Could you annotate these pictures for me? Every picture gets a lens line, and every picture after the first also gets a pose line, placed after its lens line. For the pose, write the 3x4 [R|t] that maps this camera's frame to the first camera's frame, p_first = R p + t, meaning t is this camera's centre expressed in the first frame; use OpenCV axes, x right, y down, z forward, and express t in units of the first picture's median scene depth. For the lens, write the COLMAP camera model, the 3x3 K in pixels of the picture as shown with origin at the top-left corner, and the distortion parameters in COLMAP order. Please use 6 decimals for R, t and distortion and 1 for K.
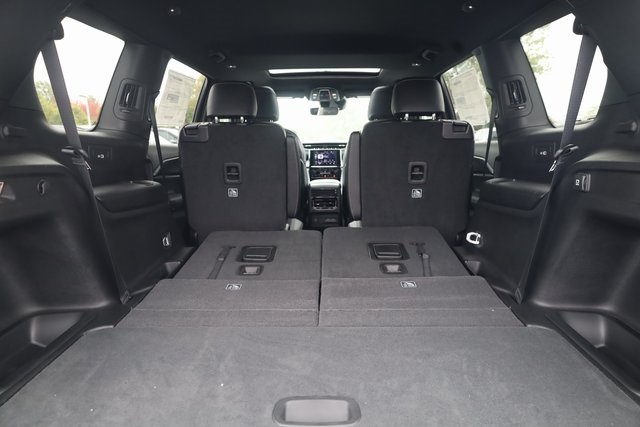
lens RADIAL K [[448.4, 0, 320.0], [0, 448.4, 213.5], [0, 0, 1]] dist [0.177179, -0.000070]
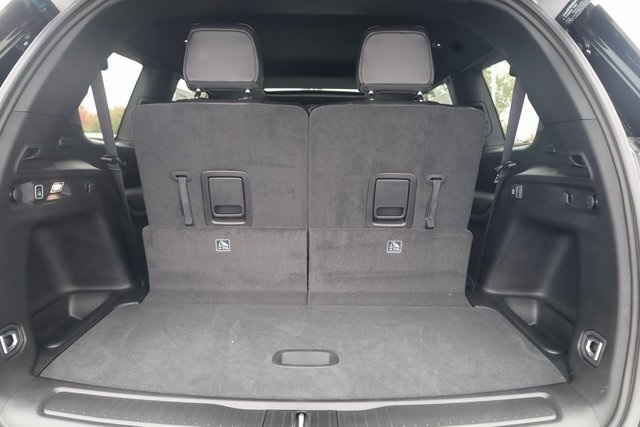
lens RADIAL K [[446.2, 0, 320.0], [0, 446.2, 213.5], [0, 0, 1]] dist [0.270956, -0.000080]
pose [[0.999513, 0.016362, 0.026574, -0.006155], [-0.015626, 0.999495, -0.027651, 0.037312], [-0.027013, 0.027222, 0.999264, -0.249330]]
